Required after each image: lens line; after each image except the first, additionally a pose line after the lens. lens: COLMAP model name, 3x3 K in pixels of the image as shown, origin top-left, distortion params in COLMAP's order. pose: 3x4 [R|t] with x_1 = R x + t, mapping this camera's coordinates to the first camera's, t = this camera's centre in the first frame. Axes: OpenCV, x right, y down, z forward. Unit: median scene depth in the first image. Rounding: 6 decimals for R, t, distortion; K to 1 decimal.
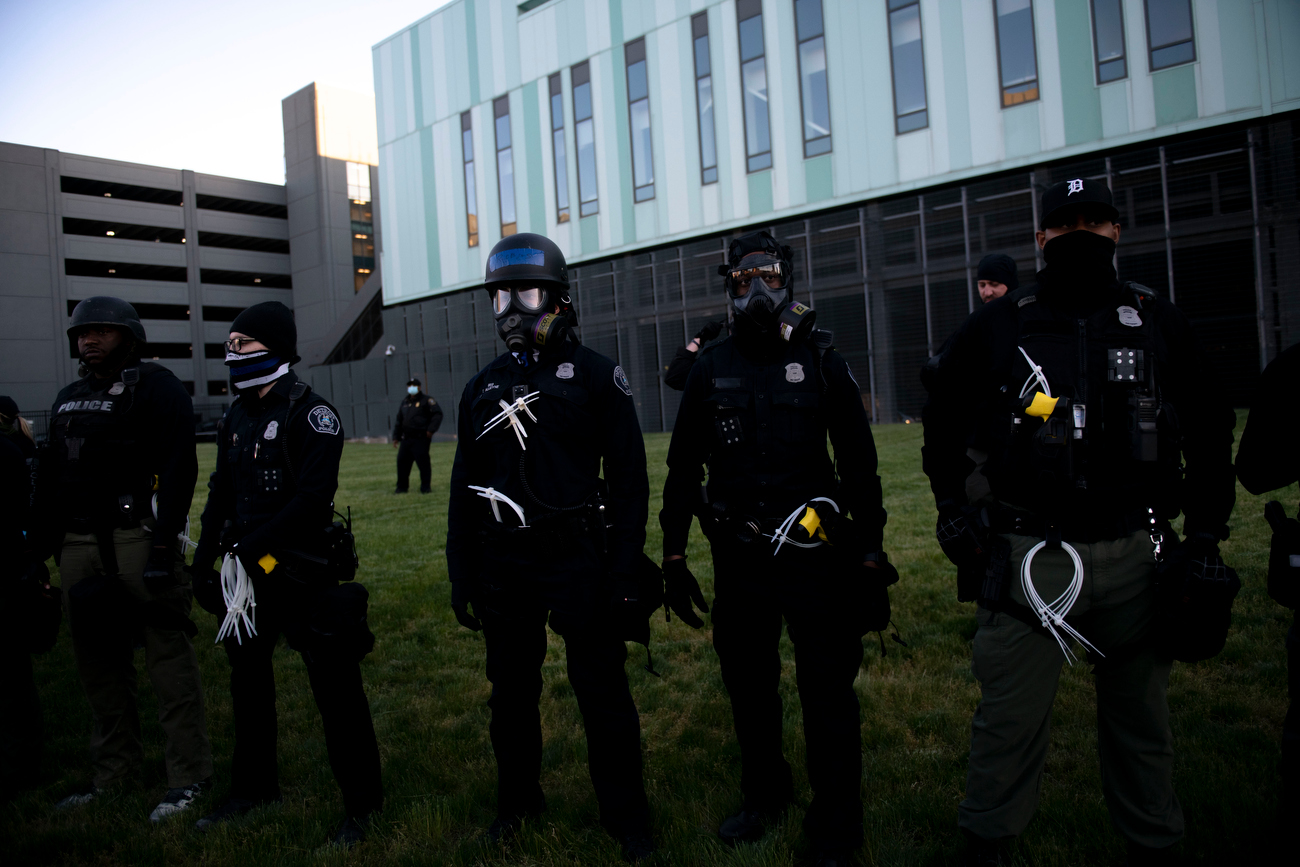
lens RADIAL K [[886.8, 0, 646.8], [0, 886.8, 429.9], [0, 0, 1]] dist [-0.045949, 0.002005]
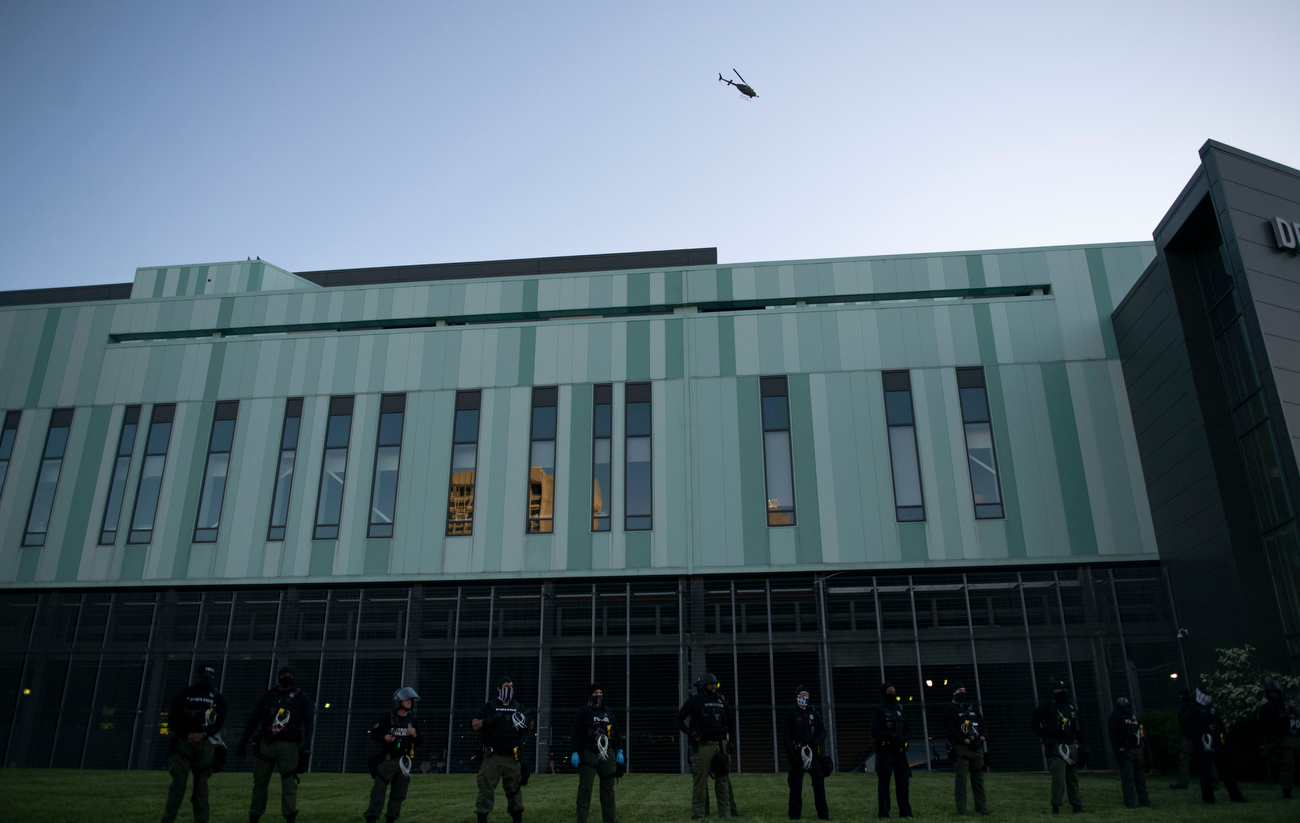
lens RADIAL K [[950.0, 0, 655.8], [0, 950.0, 410.6], [0, 0, 1]] dist [-0.038225, -0.013874]
pose [[0.834777, 0.258923, 0.485907, -0.158943], [-0.039674, 0.908518, -0.415959, 0.052803], [-0.549157, 0.327955, 0.768682, -0.252611]]
